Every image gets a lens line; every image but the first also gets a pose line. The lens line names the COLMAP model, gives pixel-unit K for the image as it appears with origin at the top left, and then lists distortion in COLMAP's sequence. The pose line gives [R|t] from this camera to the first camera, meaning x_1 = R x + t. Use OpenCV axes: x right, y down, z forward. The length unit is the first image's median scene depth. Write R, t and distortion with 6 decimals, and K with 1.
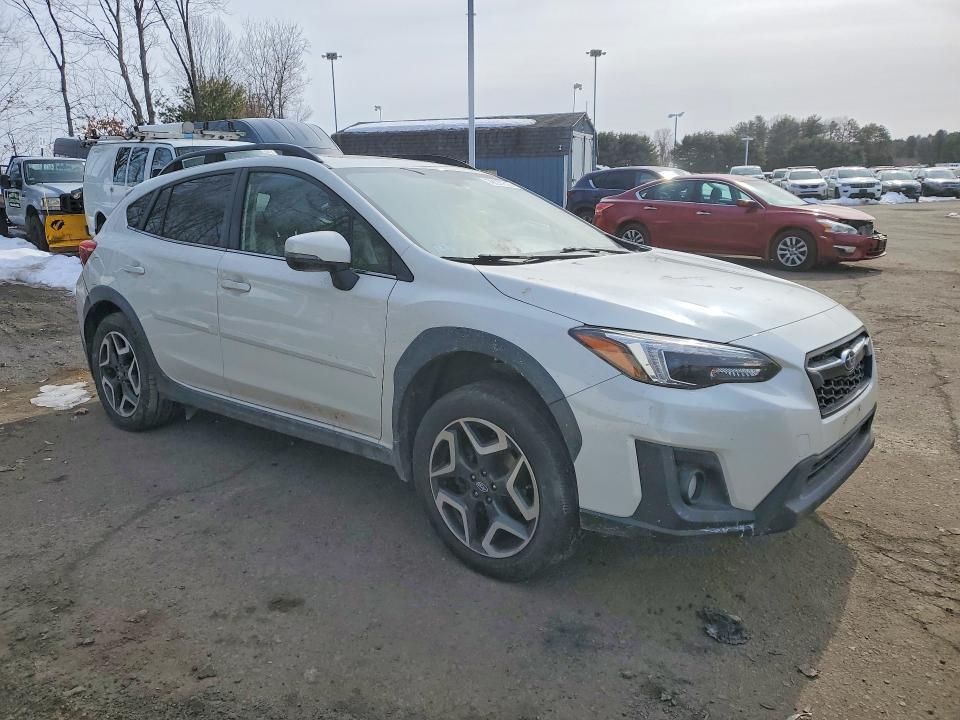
lens RADIAL K [[766.5, 0, 474.1], [0, 766.5, 358.4], [0, 0, 1]] dist [0.004525, 0.000119]
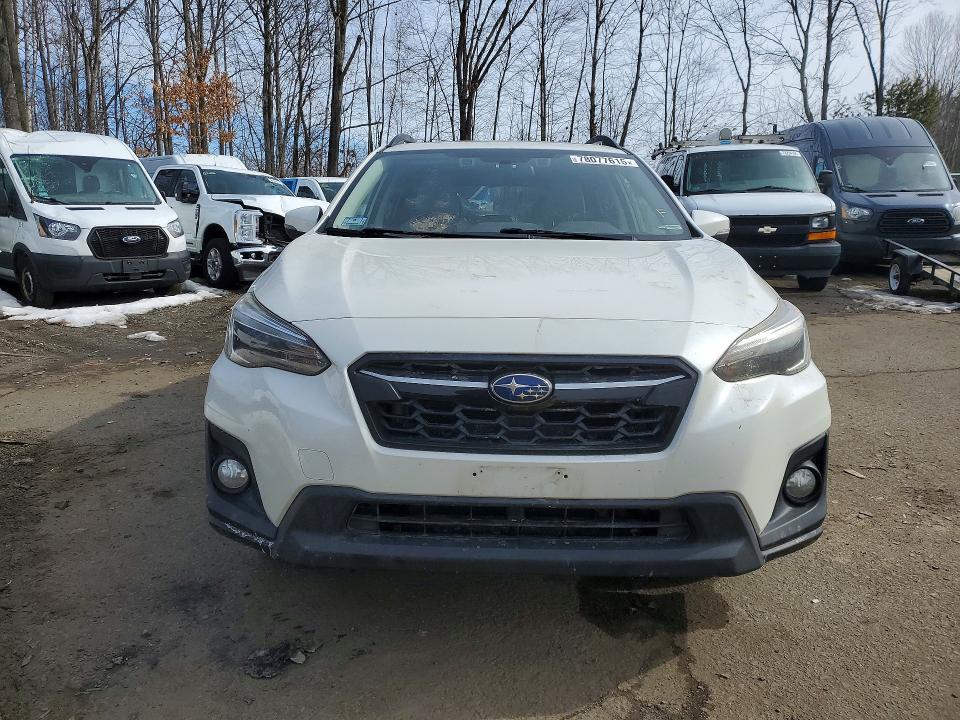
lens RADIAL K [[766.5, 0, 477.3], [0, 766.5, 362.1], [0, 0, 1]] dist [0.004525, 0.000119]
pose [[0.606959, 0.148014, -0.780828, 0.255377], [-0.162829, 0.984821, 0.060112, -0.013814], [0.777874, 0.090656, 0.621847, 0.147199]]
